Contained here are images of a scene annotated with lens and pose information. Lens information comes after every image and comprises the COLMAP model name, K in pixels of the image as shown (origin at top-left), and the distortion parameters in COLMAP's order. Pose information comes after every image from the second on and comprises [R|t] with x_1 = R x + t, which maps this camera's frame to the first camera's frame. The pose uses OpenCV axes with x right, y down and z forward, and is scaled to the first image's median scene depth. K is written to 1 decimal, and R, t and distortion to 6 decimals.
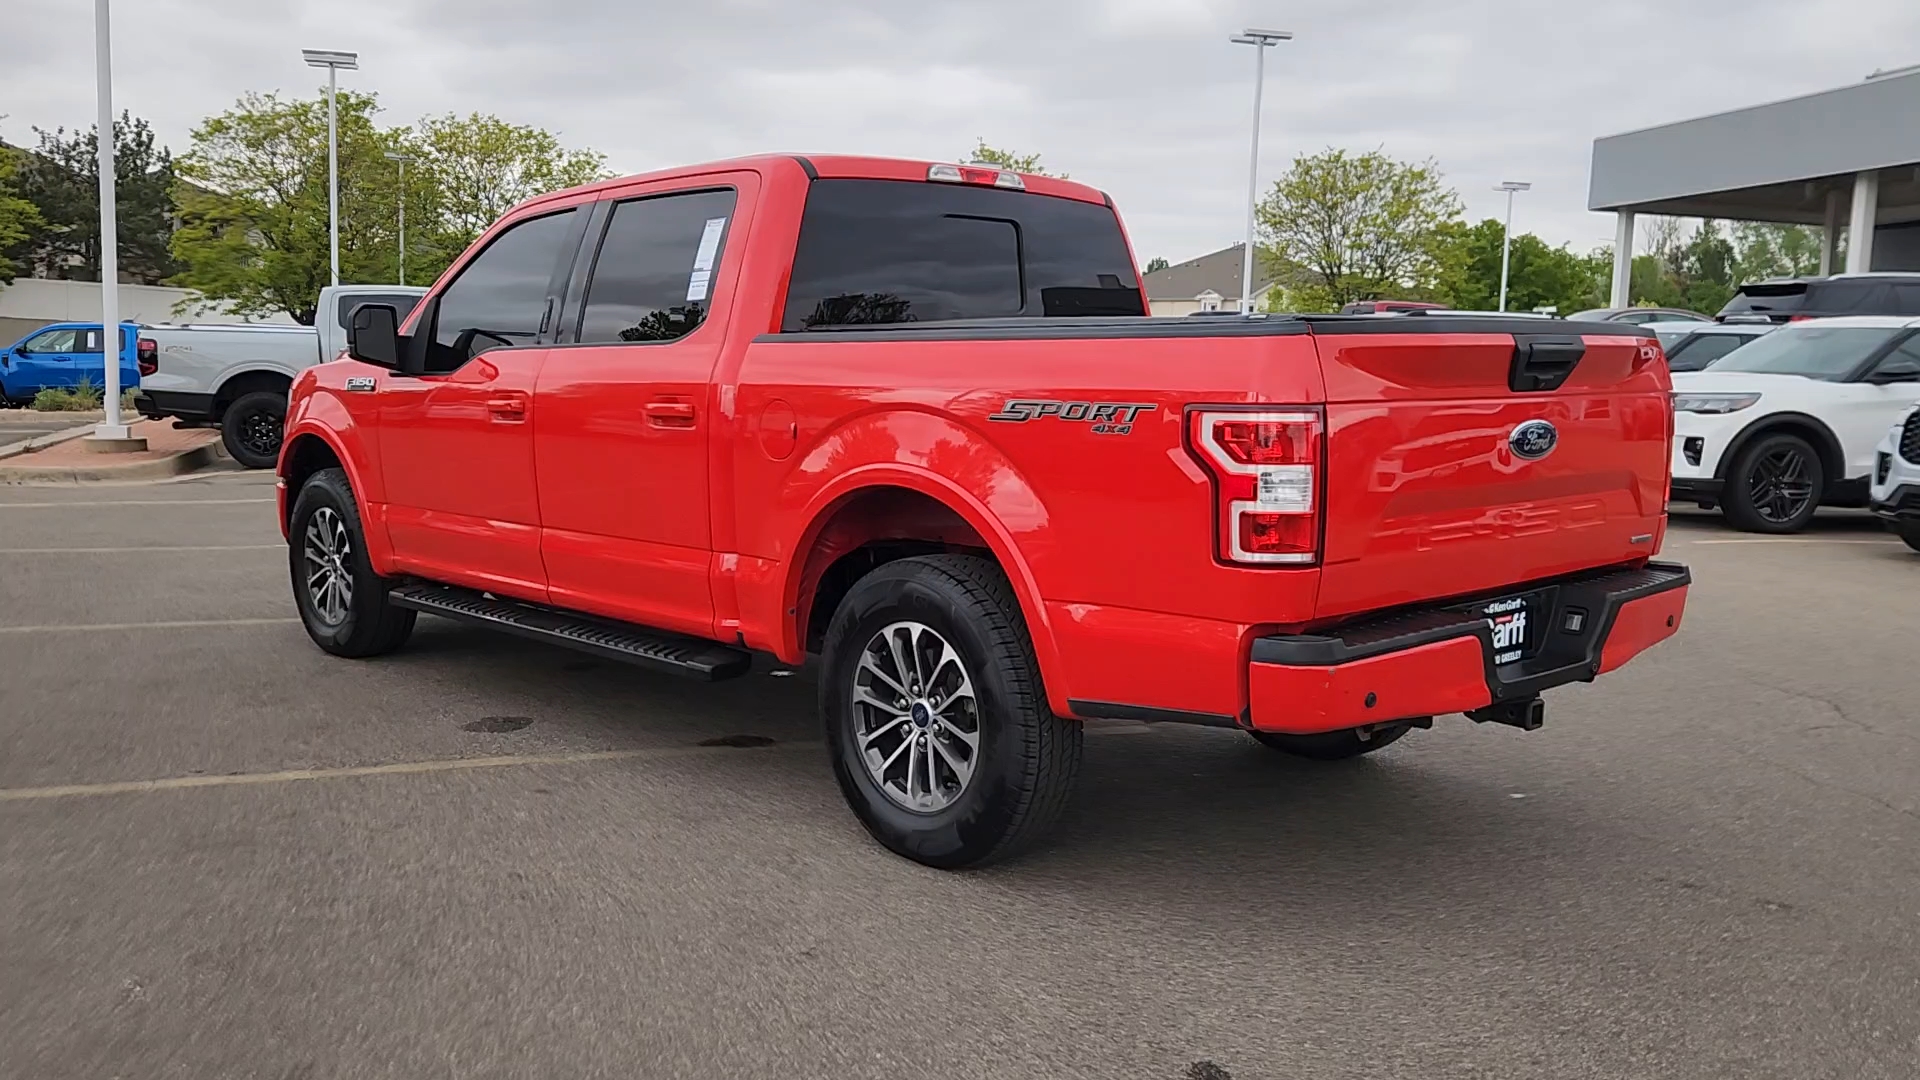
lens RADIAL K [[1625.9, 0, 945.7], [0, 1625.9, 540.5], [0, 0, 1]] dist [0.034953, -0.018106]
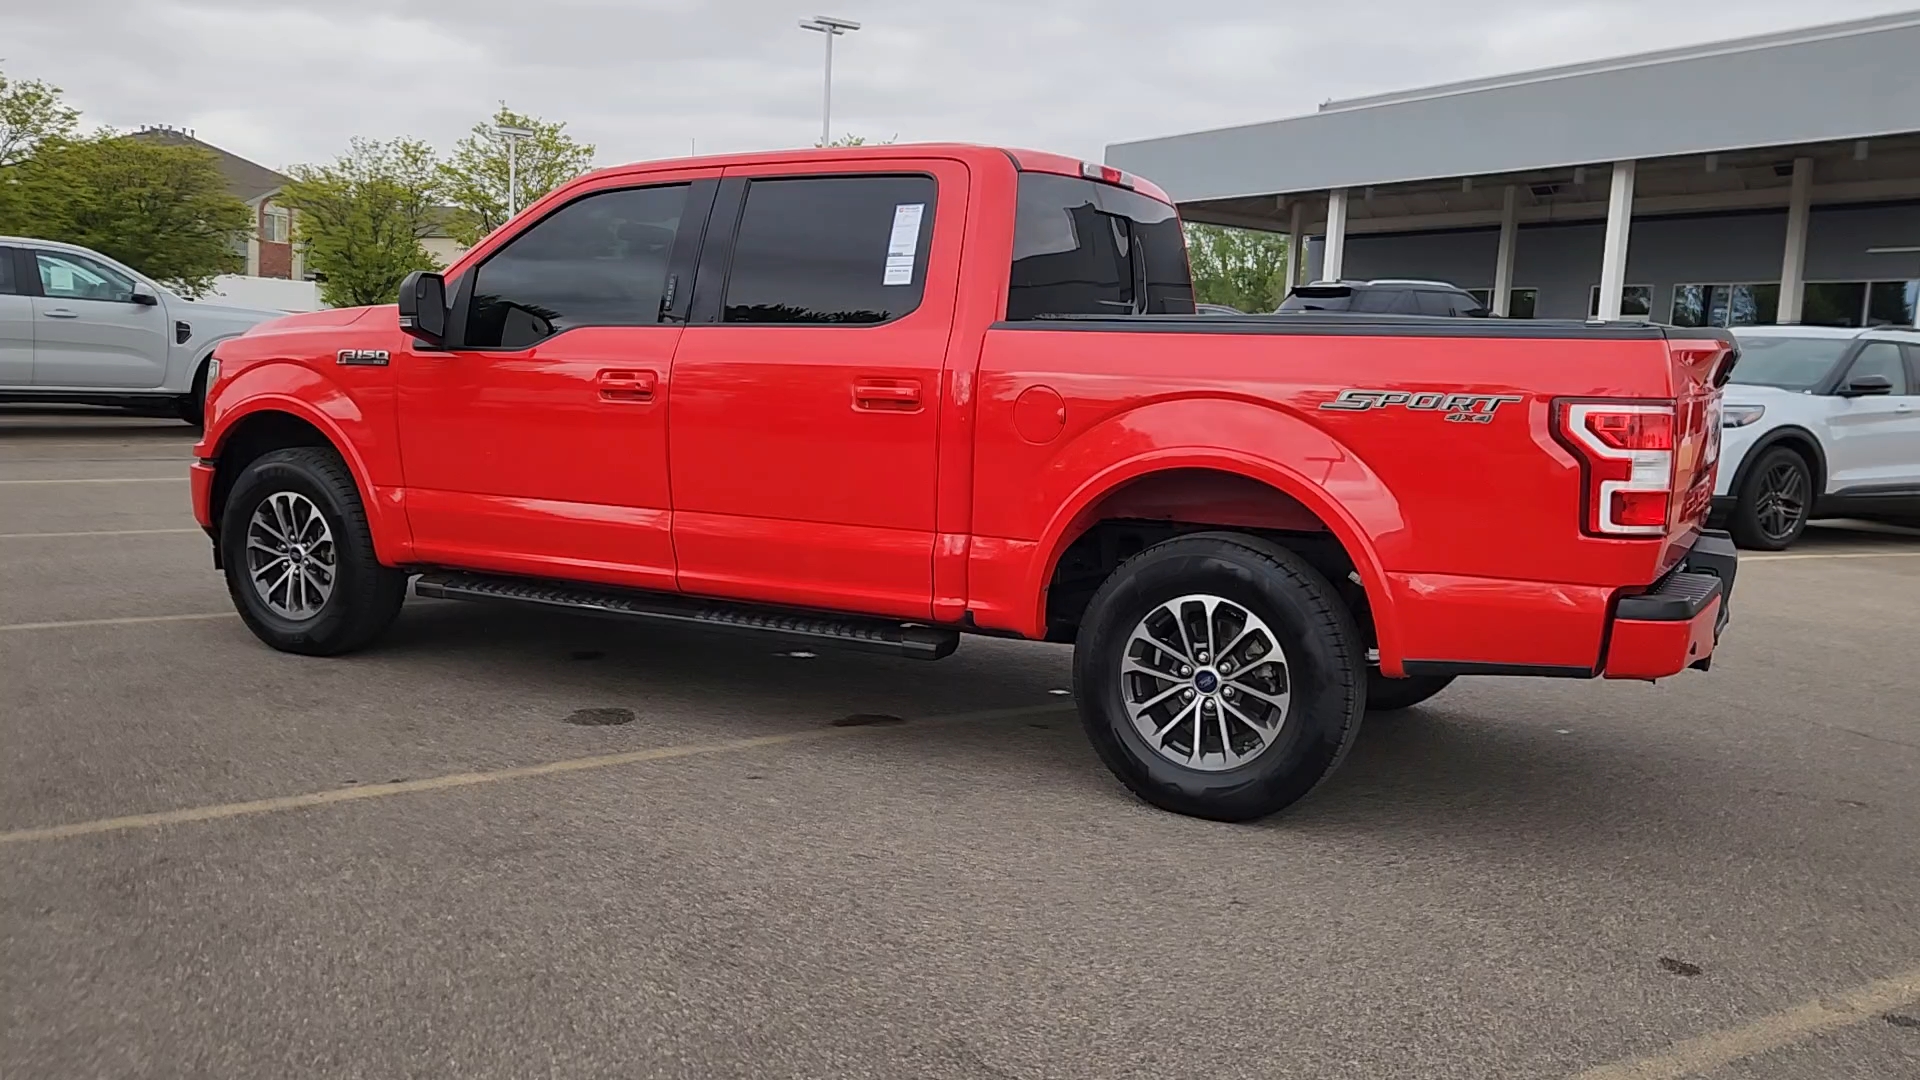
lens RADIAL K [[1625.9, 0, 949.9], [0, 1625.9, 543.6], [0, 0, 1]] dist [0.034953, -0.018106]
pose [[0.948718, -0.016497, 0.315691, -0.438806], [0.011684, 0.999785, 0.017133, -0.003696], [-0.315906, -0.012566, 0.948707, 0.027771]]
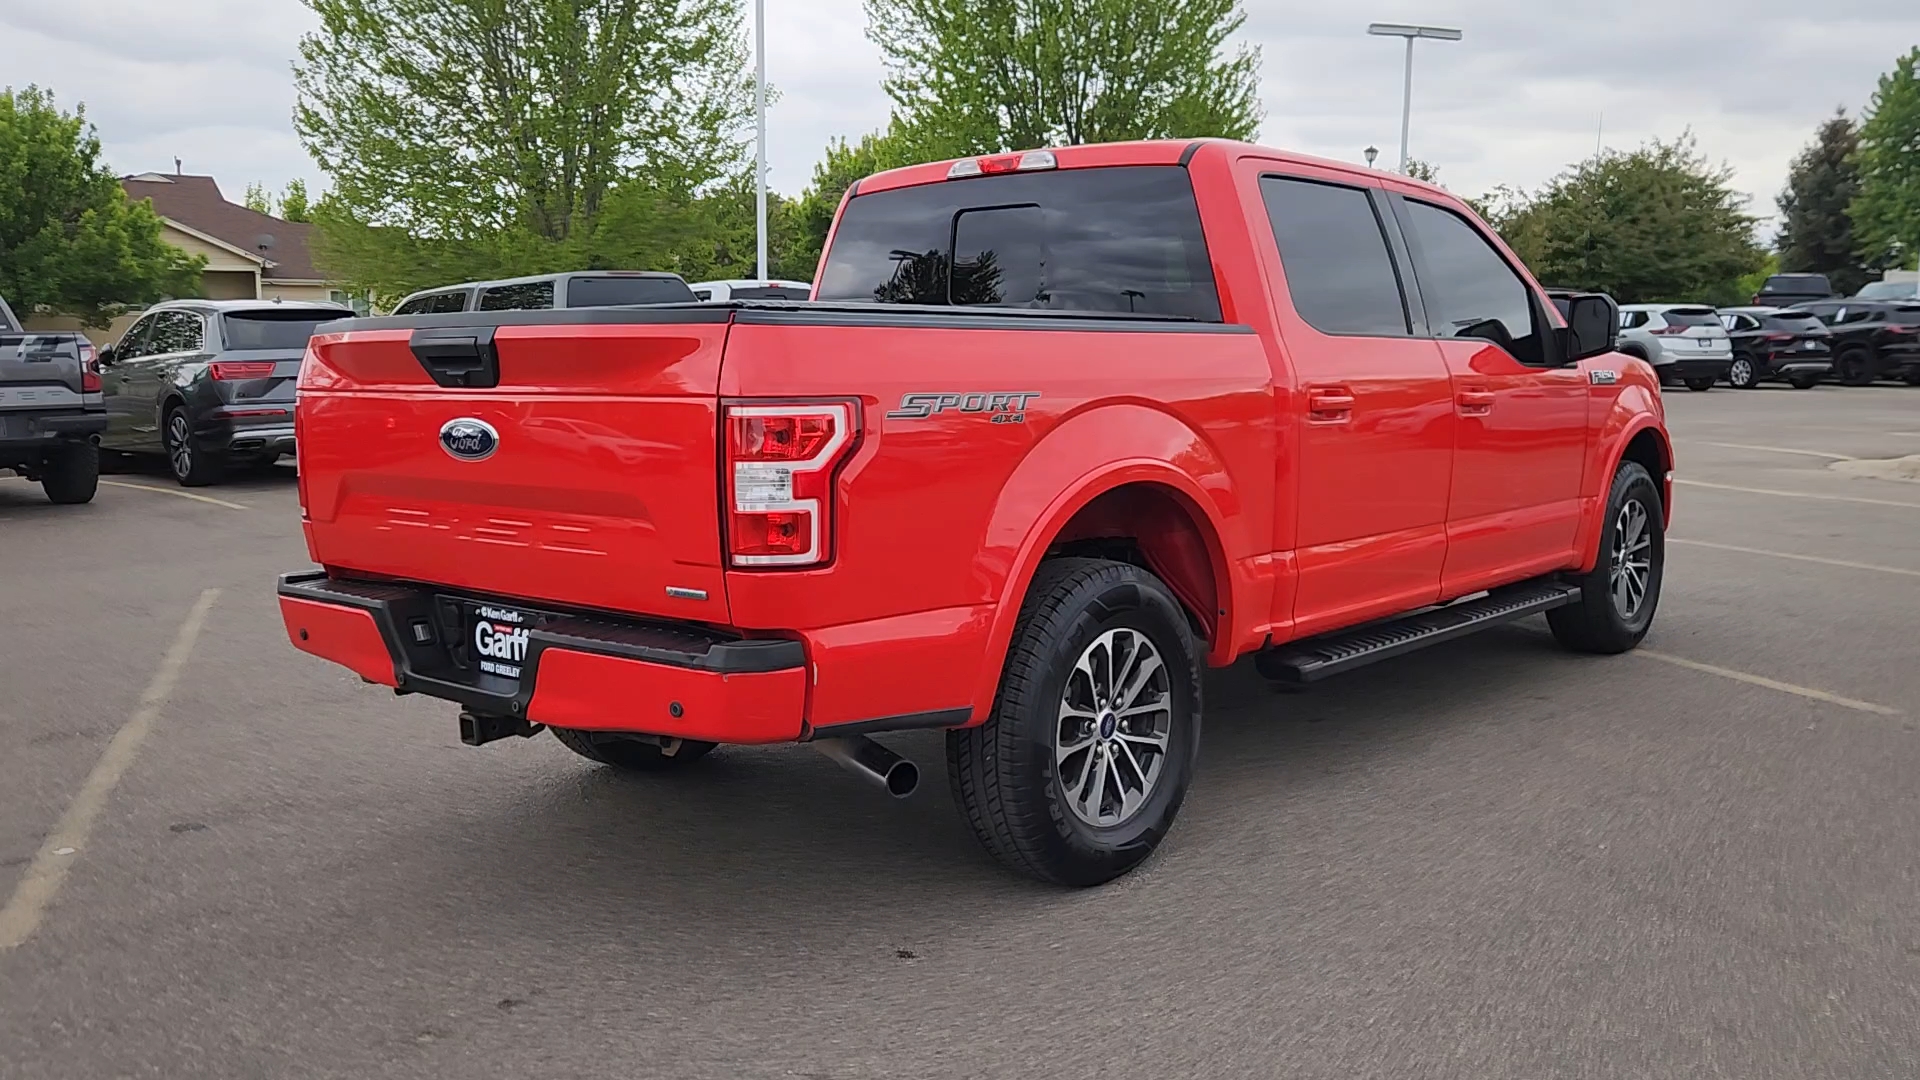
lens RADIAL K [[1625.9, 0, 950.9], [0, 1625.9, 544.7], [0, 0, 1]] dist [0.034953, -0.018106]
pose [[0.103933, 0.111969, -0.988262, 1.052961], [-0.105571, 0.989271, 0.100981, -0.099675], [0.988965, 0.093836, 0.114639, 0.928198]]
